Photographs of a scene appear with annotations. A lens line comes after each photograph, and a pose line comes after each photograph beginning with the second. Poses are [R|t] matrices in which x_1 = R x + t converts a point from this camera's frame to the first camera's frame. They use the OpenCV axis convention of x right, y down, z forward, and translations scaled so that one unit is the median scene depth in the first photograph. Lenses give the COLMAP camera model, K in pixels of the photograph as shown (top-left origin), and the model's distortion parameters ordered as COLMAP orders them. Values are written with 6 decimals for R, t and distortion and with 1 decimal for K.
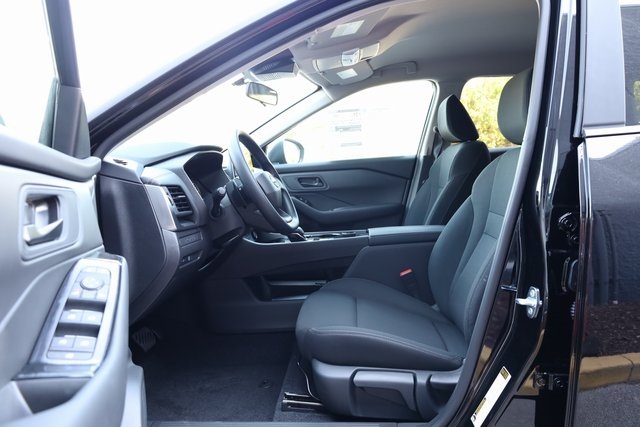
lens RADIAL K [[421.8, 0, 320.0], [0, 421.8, 213.5], [0, 0, 1]] dist [0.002865, 0.000897]
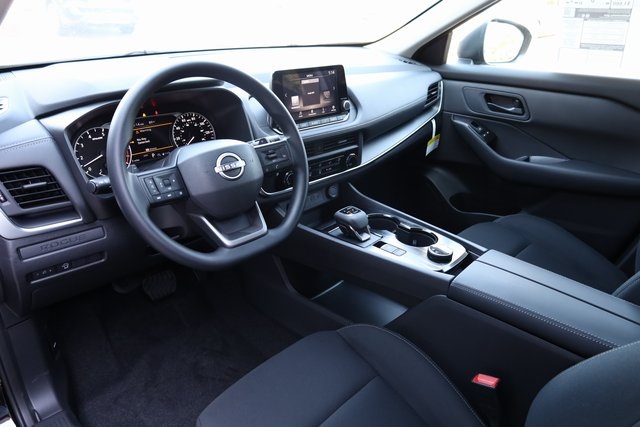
lens RADIAL K [[421.8, 0, 320.0], [0, 421.8, 213.5], [0, 0, 1]] dist [0.002865, 0.000897]
pose [[0.762540, 0.336267, -0.552682, 0.170123], [-0.123688, 0.914319, 0.385644, -0.136591], [0.635007, -0.225709, 0.738797, 0.356286]]
